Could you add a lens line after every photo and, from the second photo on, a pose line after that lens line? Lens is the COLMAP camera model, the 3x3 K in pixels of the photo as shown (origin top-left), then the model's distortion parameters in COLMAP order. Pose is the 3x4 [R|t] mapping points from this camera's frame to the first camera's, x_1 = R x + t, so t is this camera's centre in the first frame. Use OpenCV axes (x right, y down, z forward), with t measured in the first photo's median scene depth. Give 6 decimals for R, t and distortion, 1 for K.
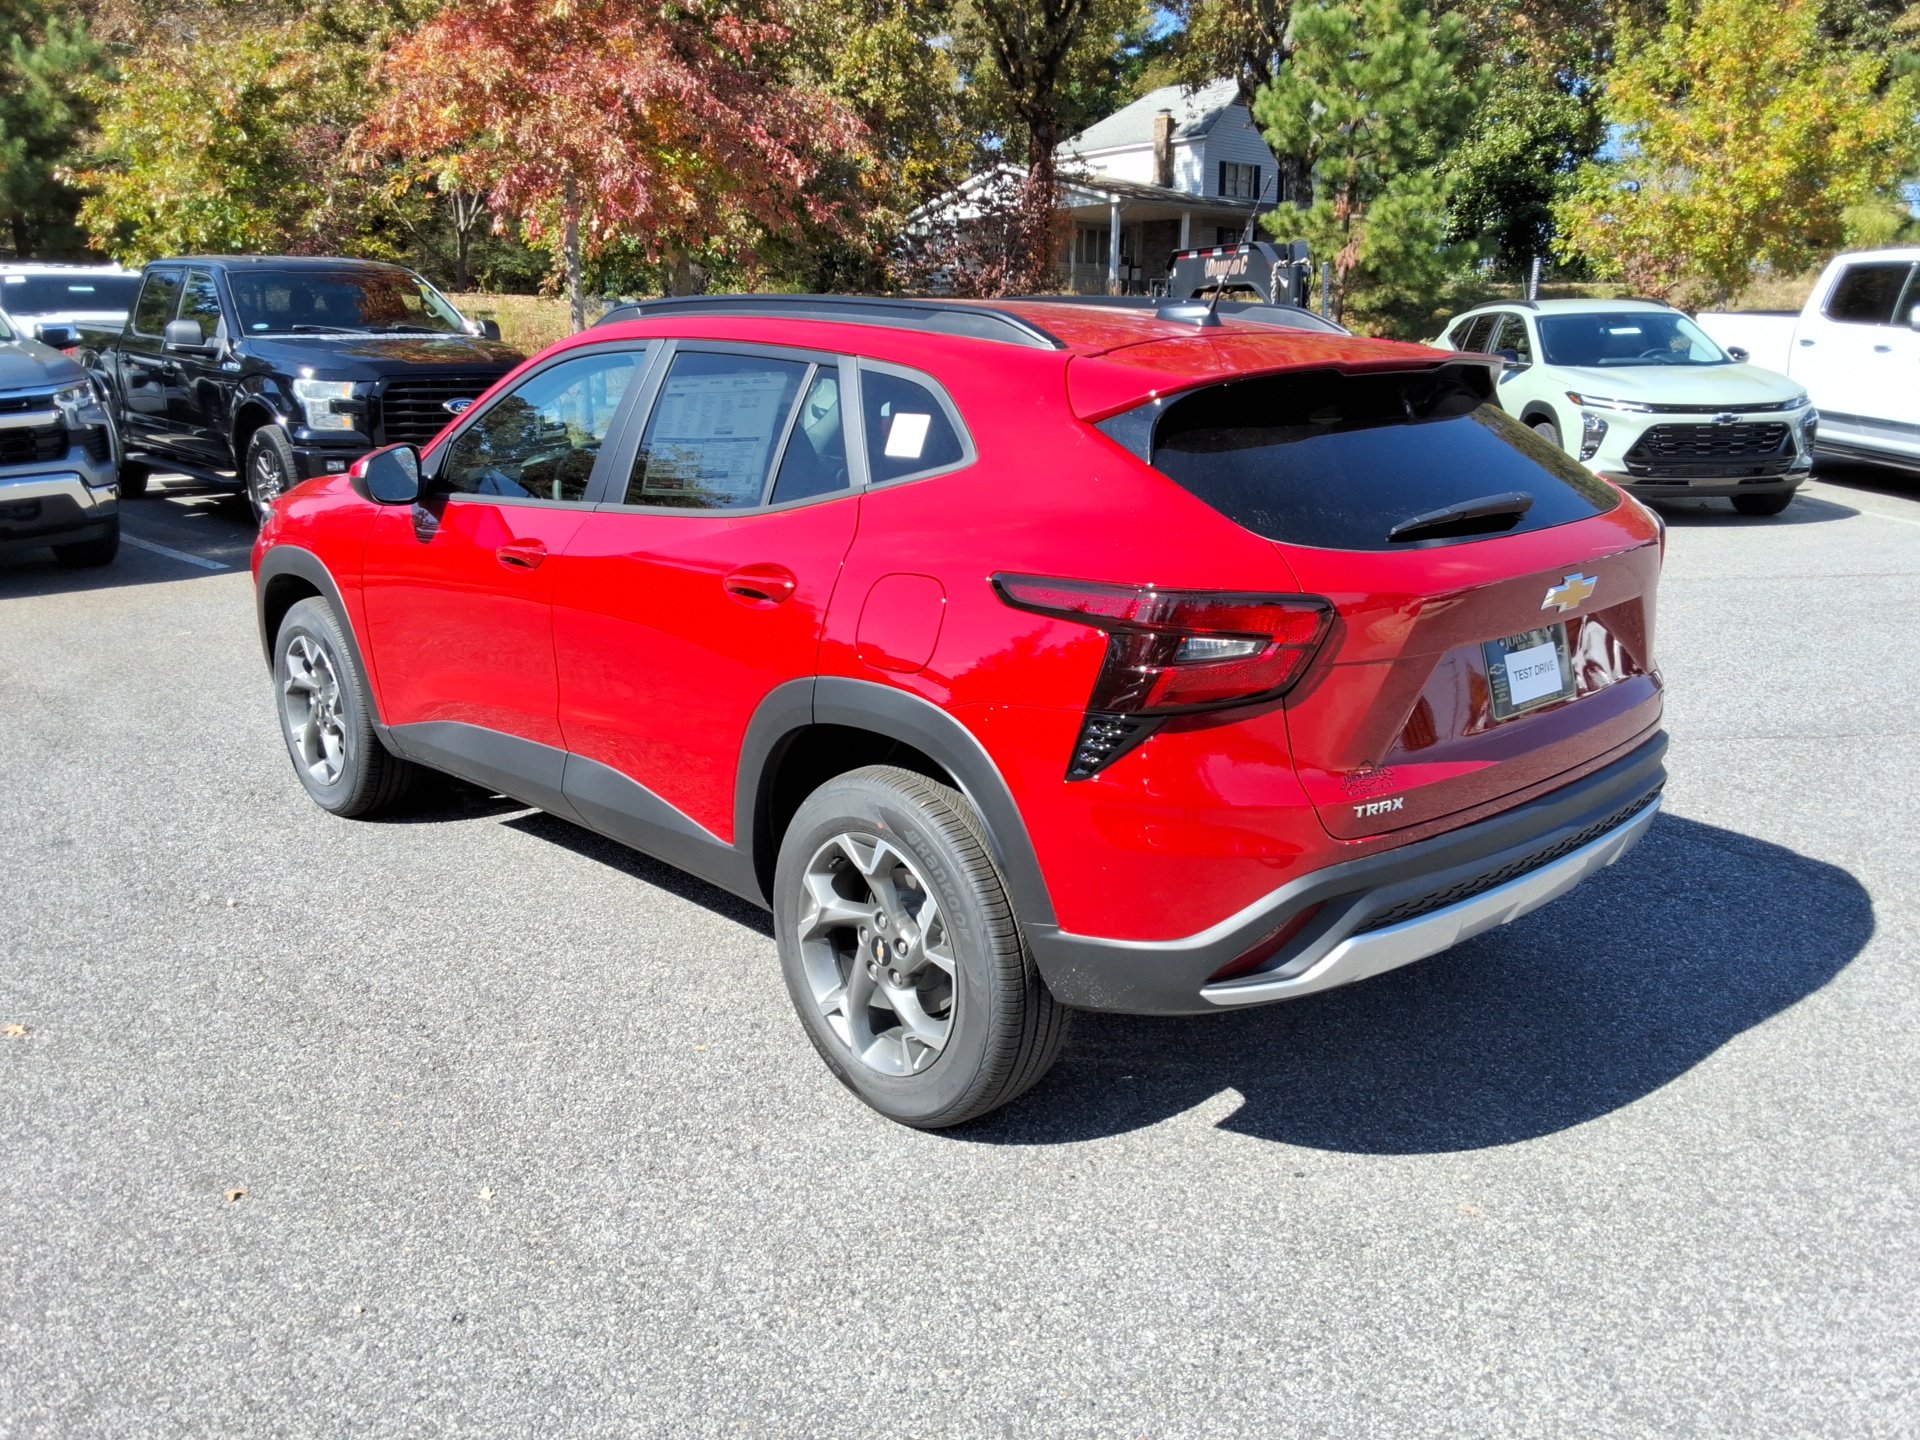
lens RADIAL K [[1533.1, 0, 969.0], [0, 1533.1, 711.7], [0, 0, 1]] dist [0.095576, -0.149965]
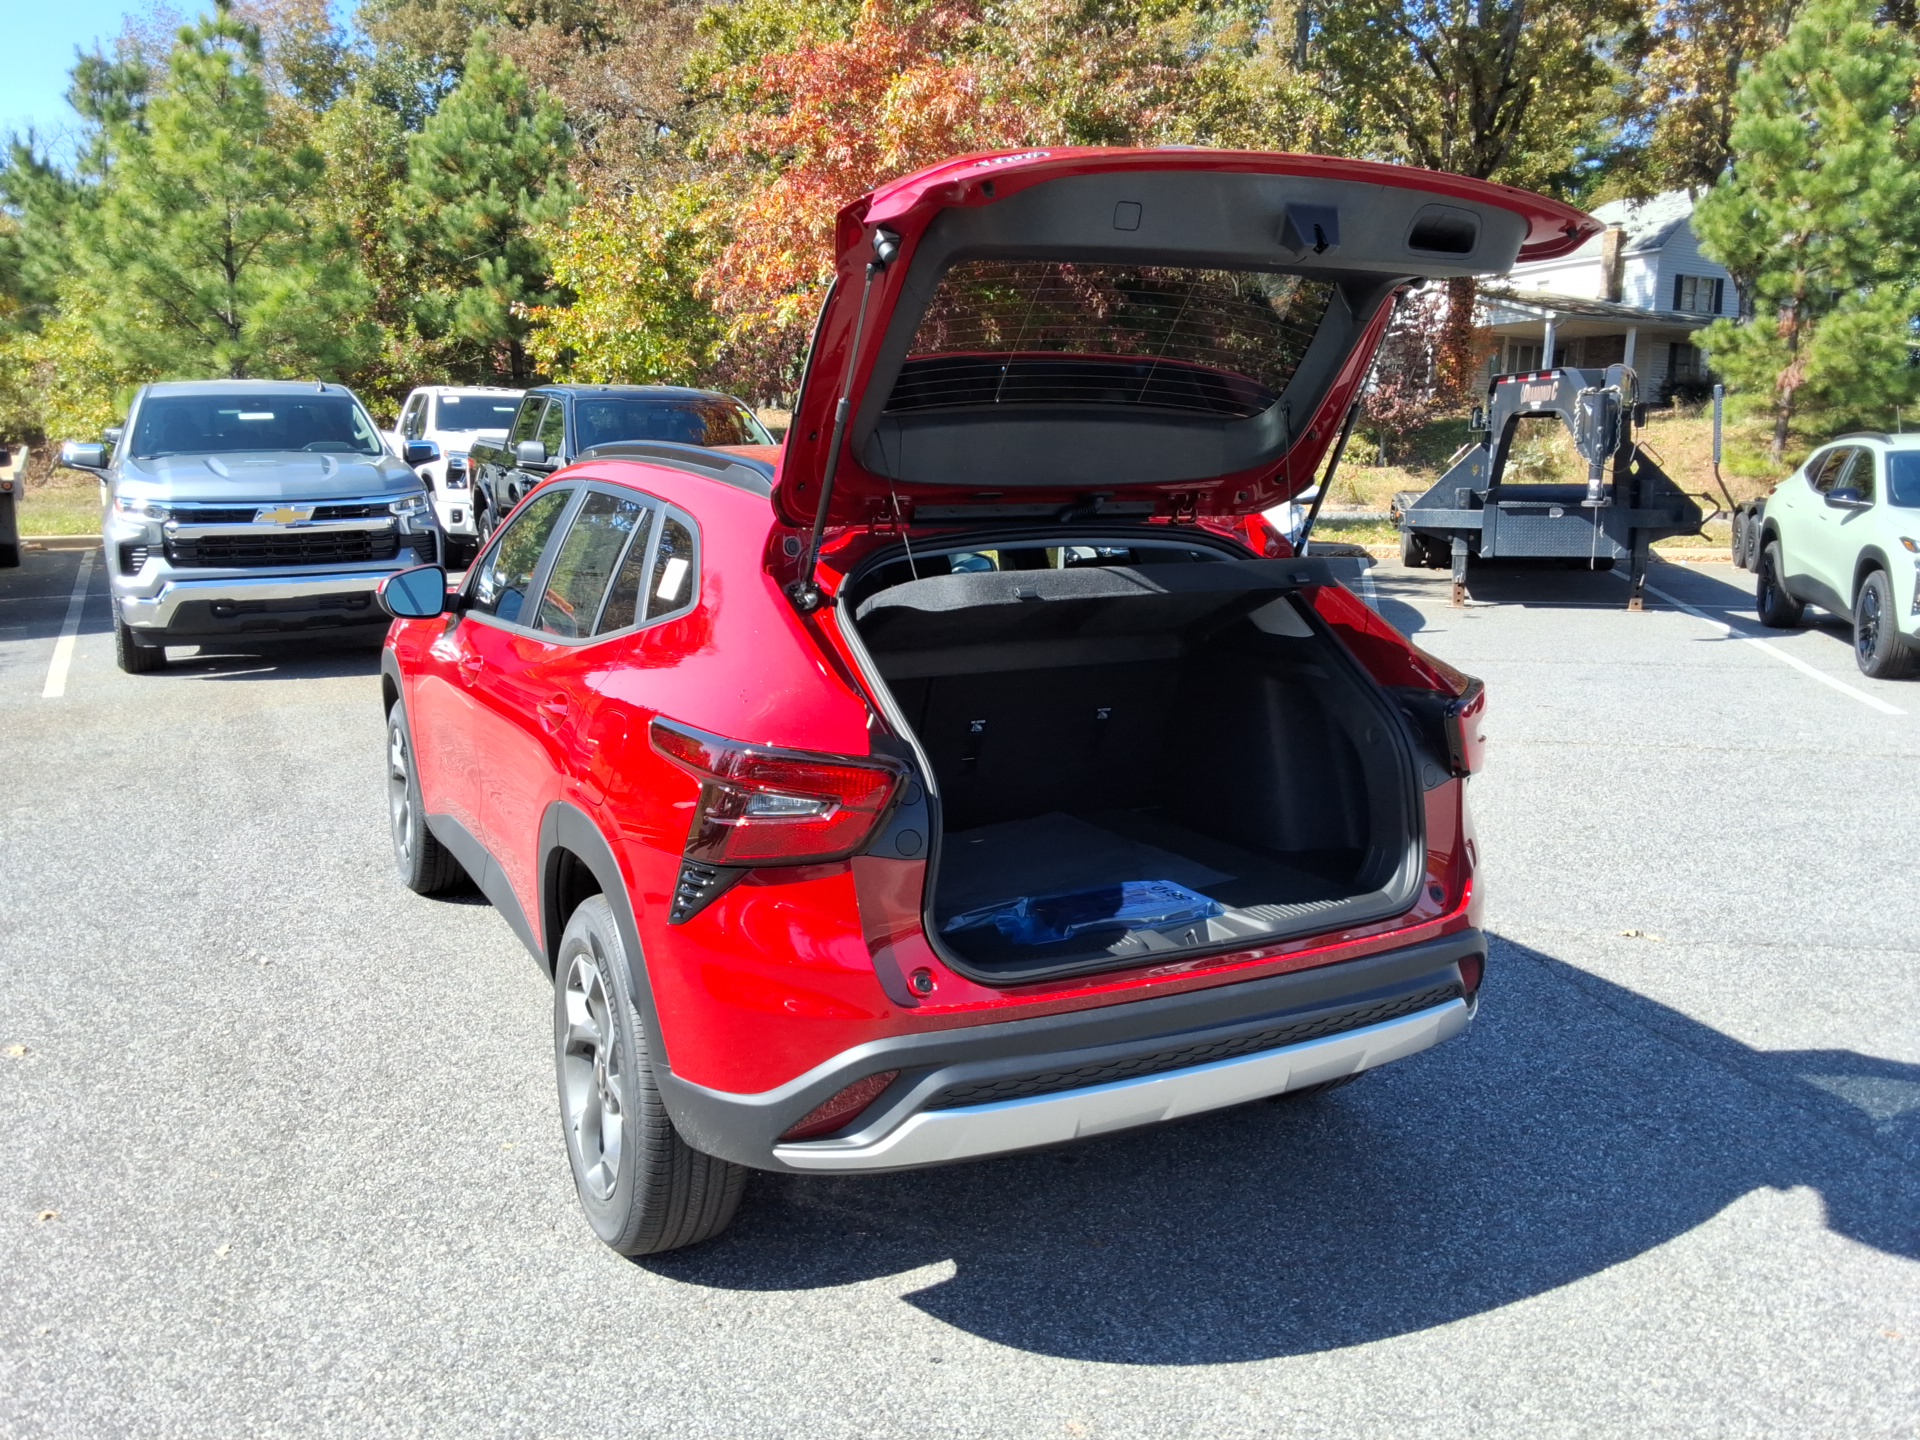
lens RADIAL K [[1533.1, 0, 969.3], [0, 1533.1, 718.0], [0, 0, 1]] dist [0.095576, -0.149965]
pose [[0.961126, 0.060474, -0.269406, 0.066656], [-0.078341, 0.995349, -0.056060, -0.006429], [0.264762, 0.074986, 0.961394, 0.007102]]
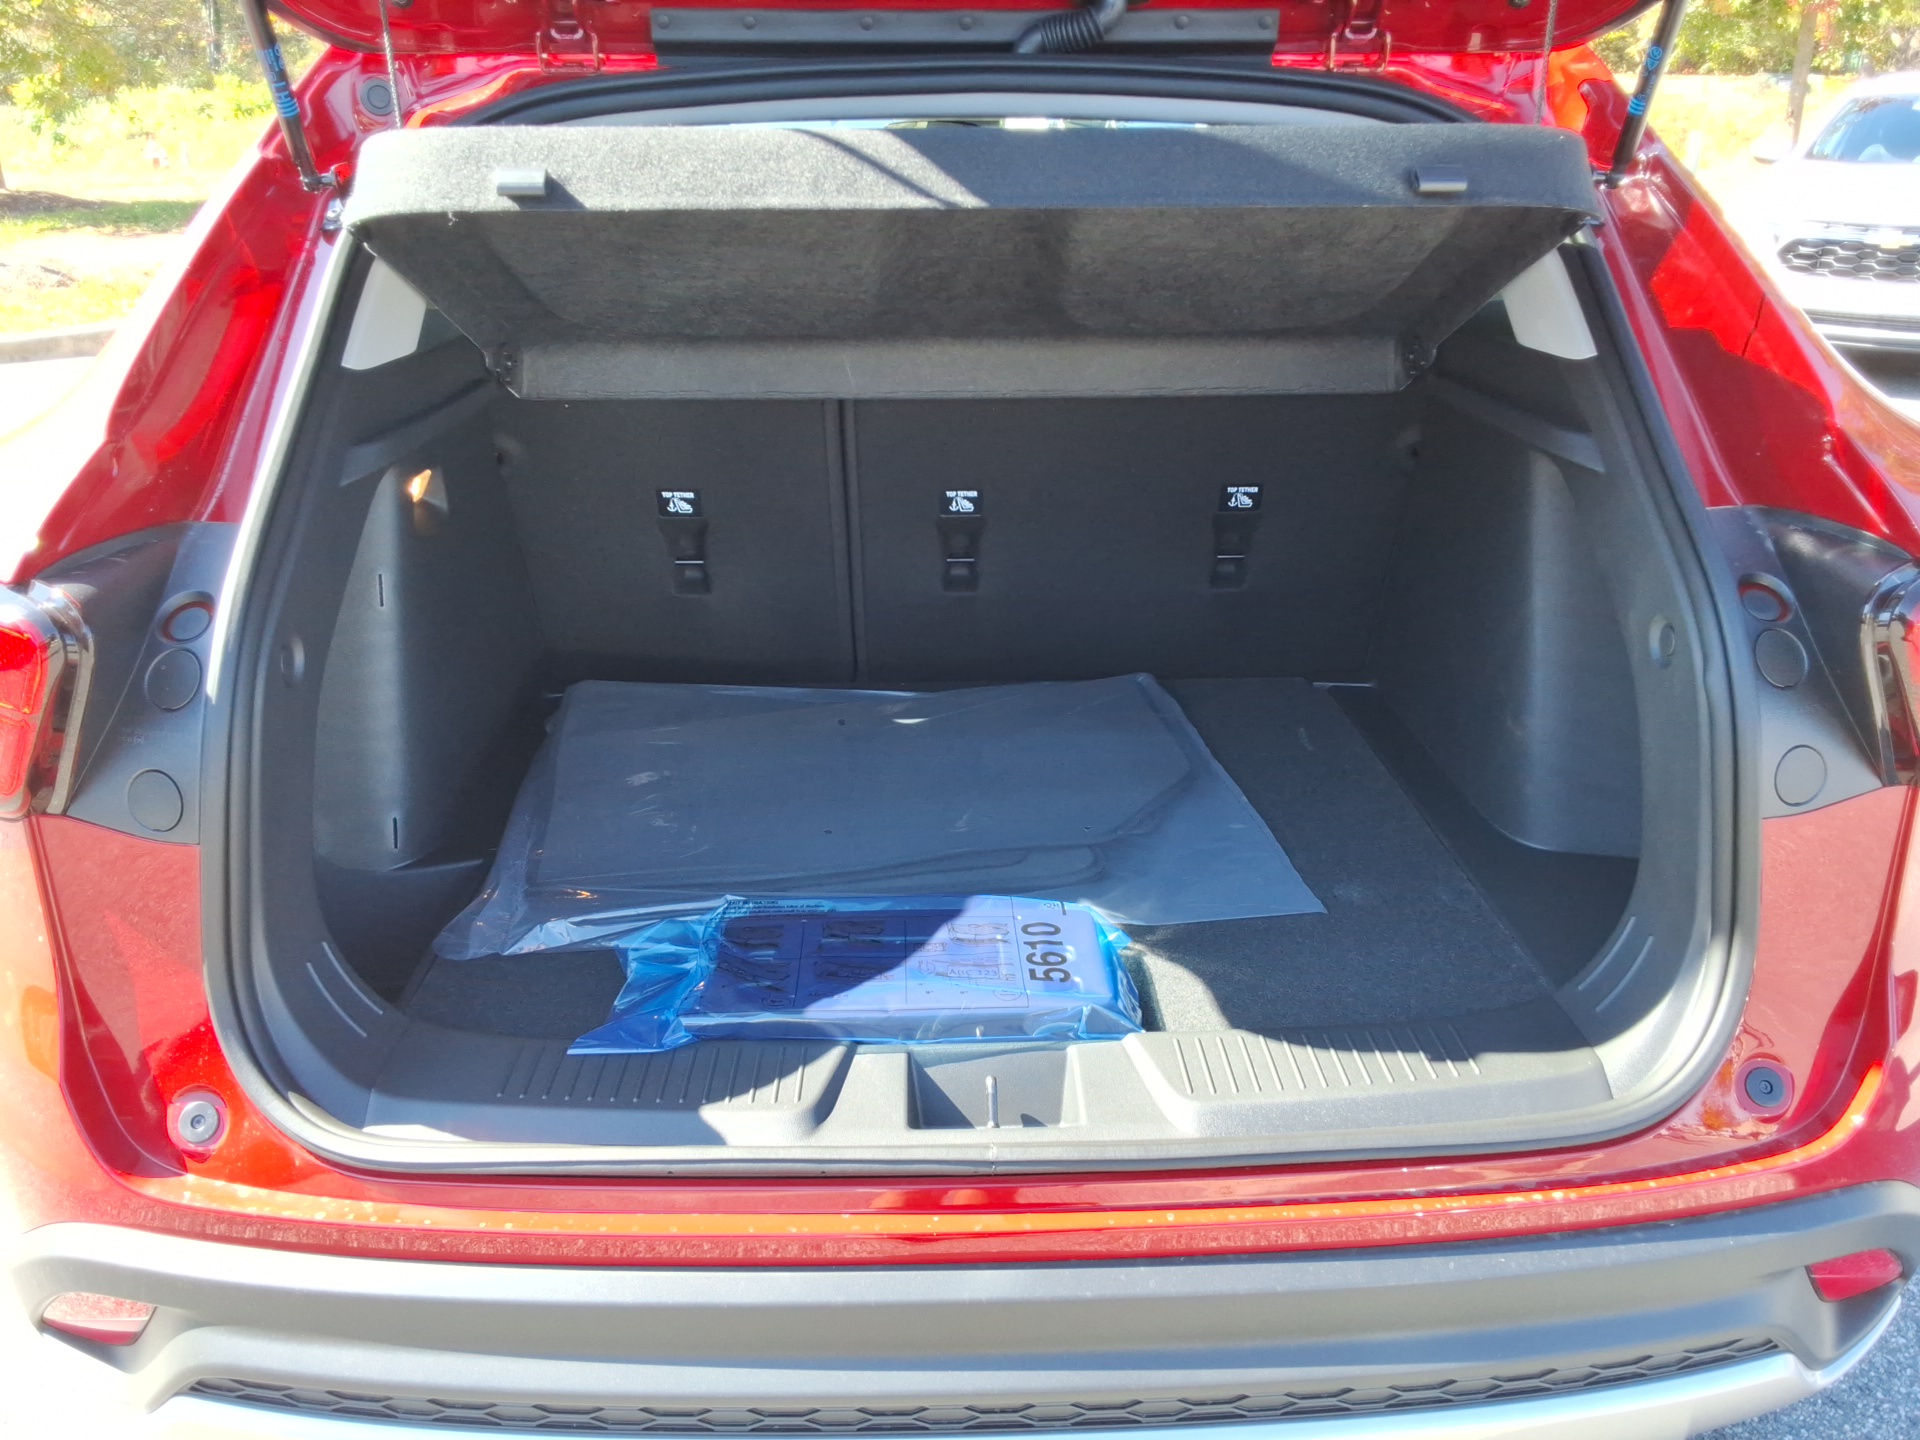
lens RADIAL K [[1533.1, 0, 957.2], [0, 1533.1, 715.6], [0, 0, 1]] dist [0.095576, -0.149965]
pose [[0.742738, 0.248557, -0.621739, 0.080848], [-0.168881, 0.968069, 0.185263, -0.019783], [0.647935, -0.032602, 0.760998, 0.103961]]
